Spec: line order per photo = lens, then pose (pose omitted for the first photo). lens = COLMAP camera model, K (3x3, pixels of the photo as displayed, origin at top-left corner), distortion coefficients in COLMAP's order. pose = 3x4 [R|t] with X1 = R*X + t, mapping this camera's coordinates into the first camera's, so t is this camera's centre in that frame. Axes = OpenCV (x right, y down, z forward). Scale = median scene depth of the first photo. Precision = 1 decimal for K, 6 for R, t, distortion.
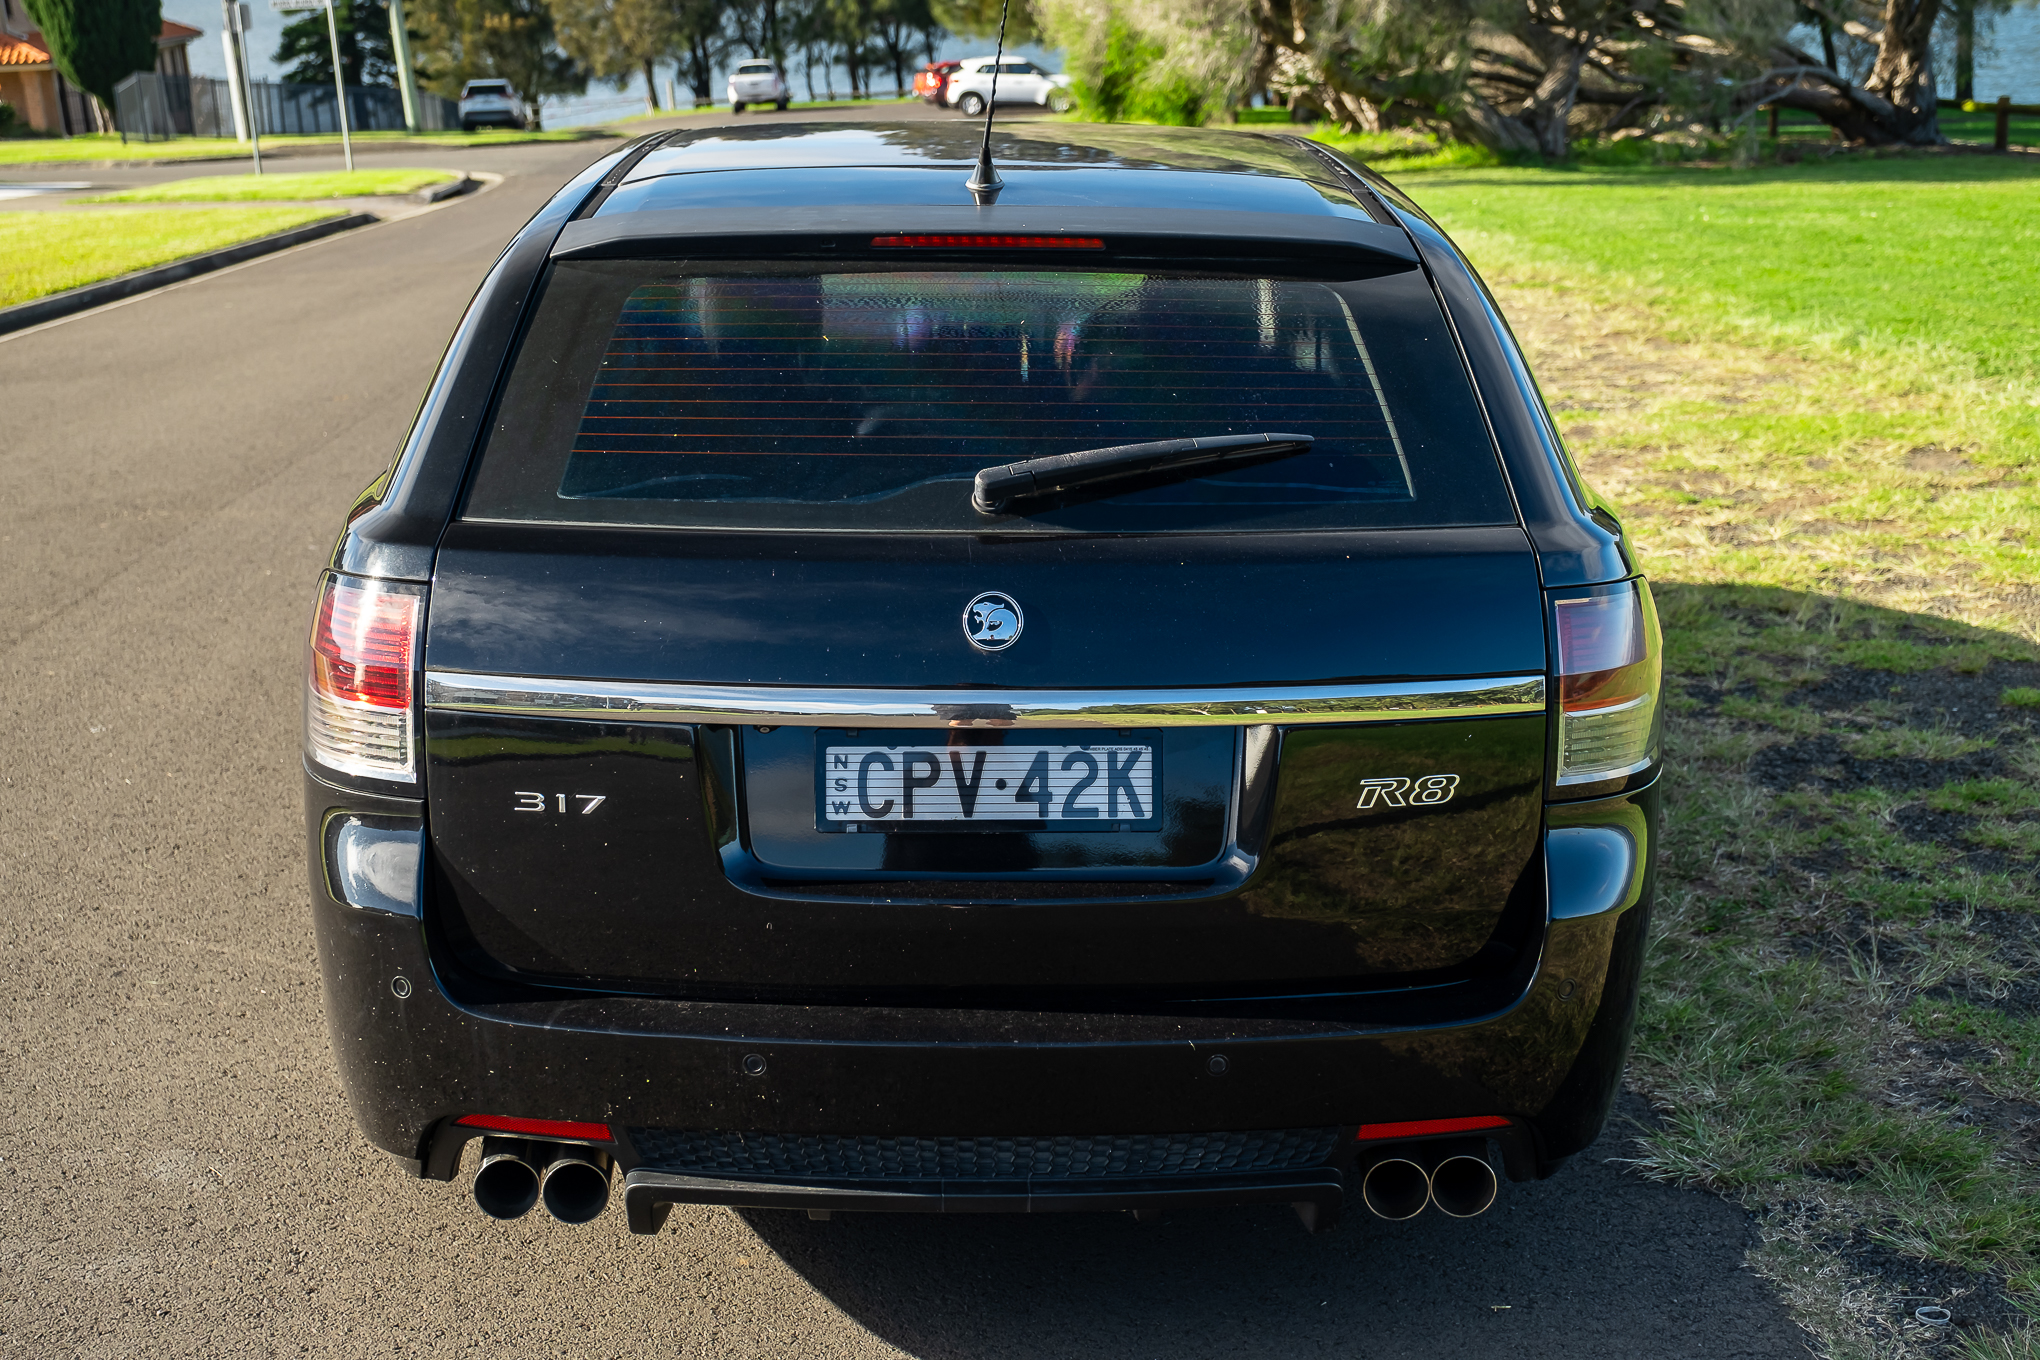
lens RADIAL K [[2348.2, 0, 1006.4], [0, 2348.2, 684.4], [0, 0, 1]] dist [0.024119, 0.000000]
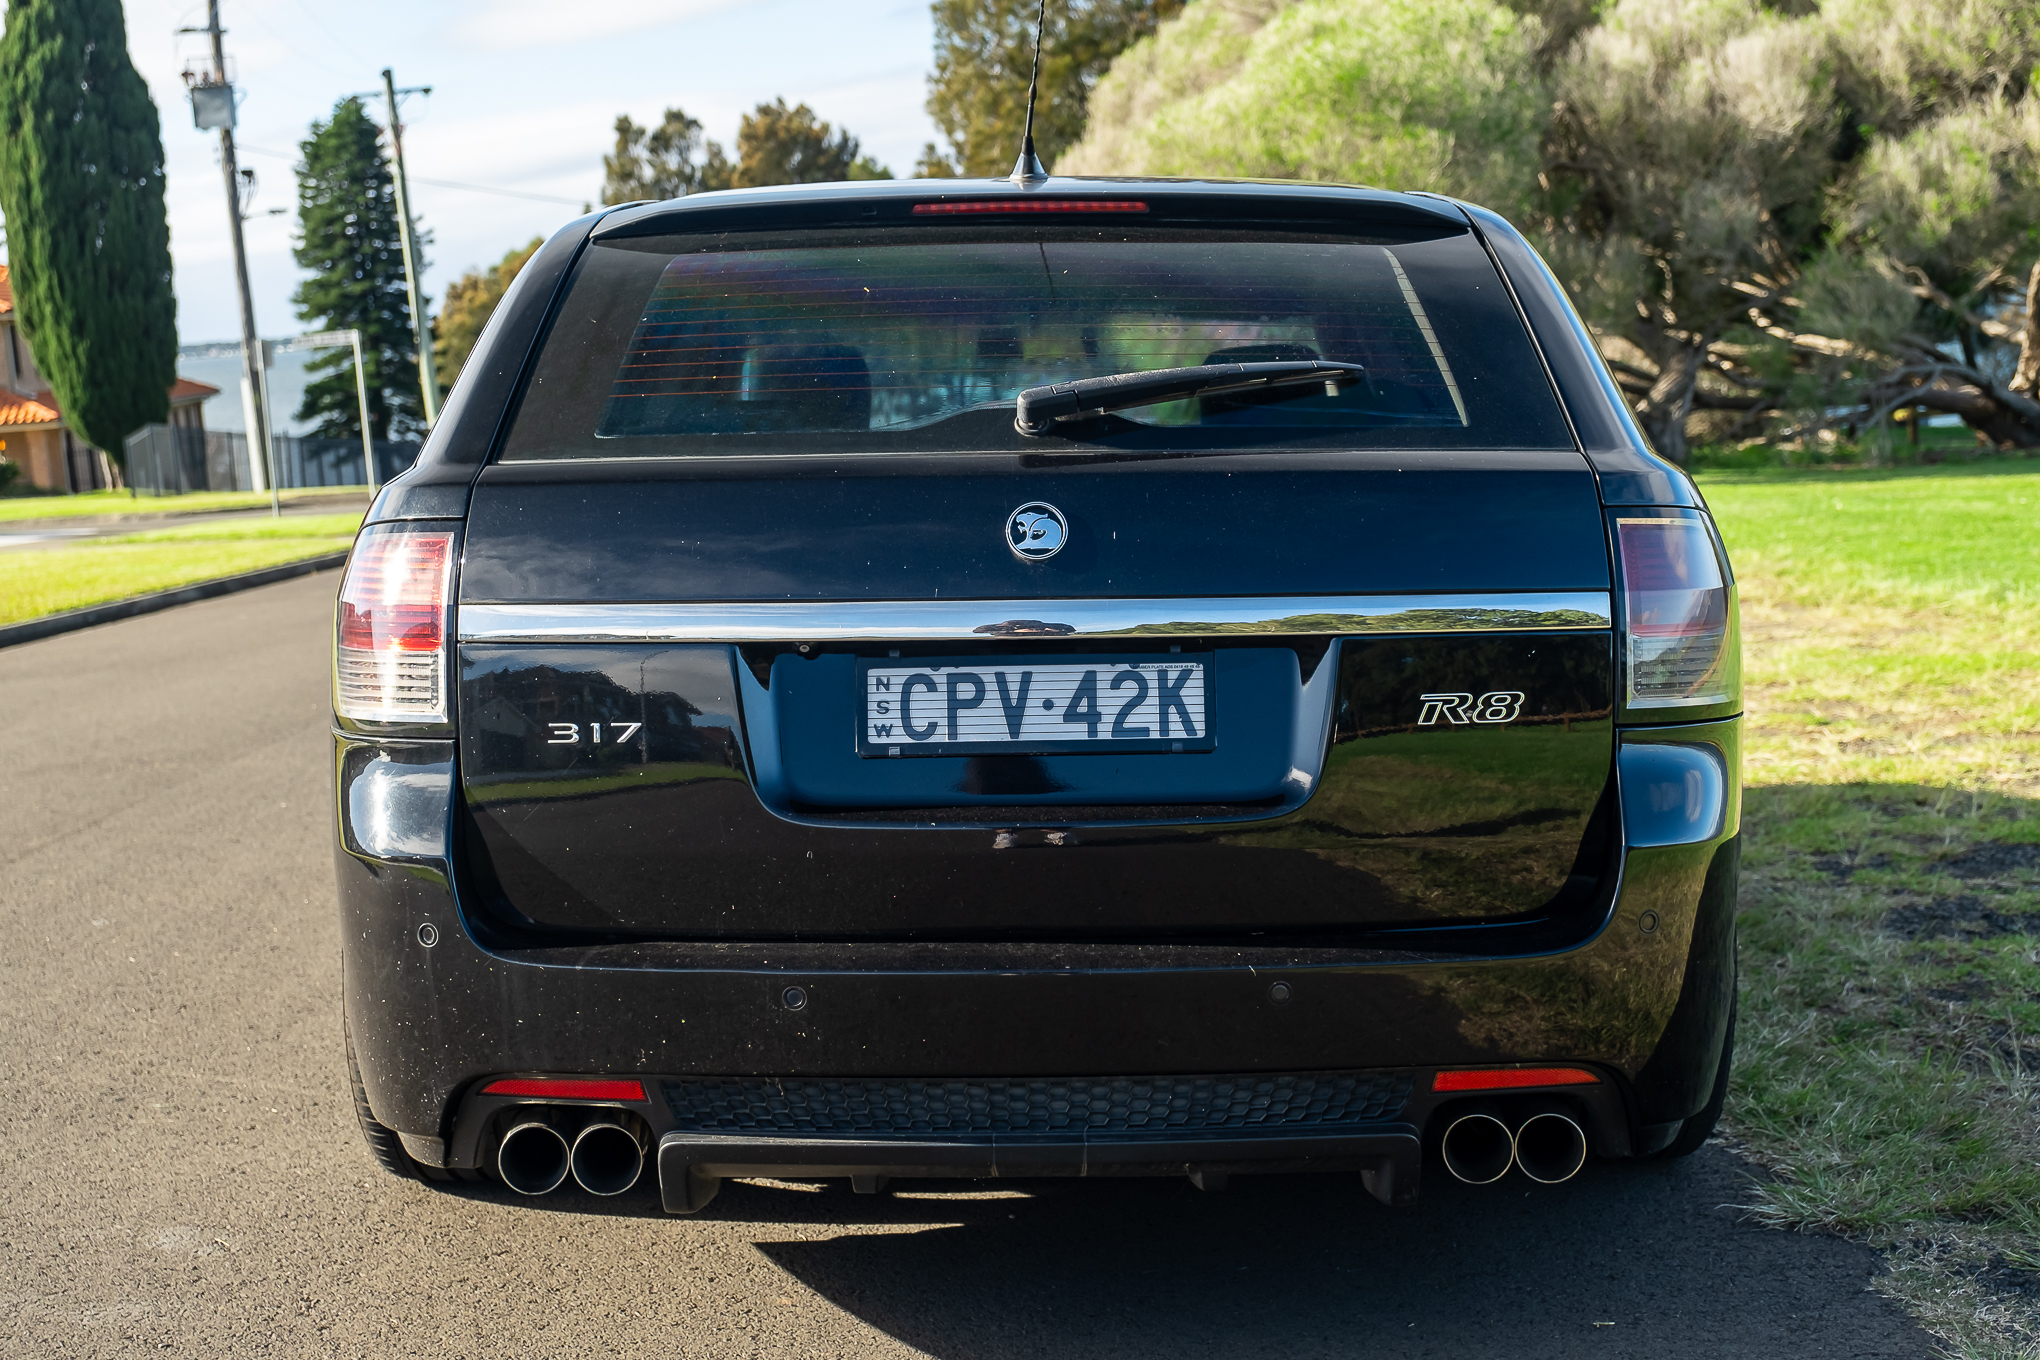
lens RADIAL K [[2601.1, 0, 1024.4], [0, 2601.1, 678.1], [0, 0, 1]] dist [0.024621, 0.000000]
pose [[0.999593, -0.017216, -0.022749, 0.011713], [0.013662, 0.988883, -0.148064, 0.178181], [0.025045, 0.147693, 0.988716, -0.058372]]
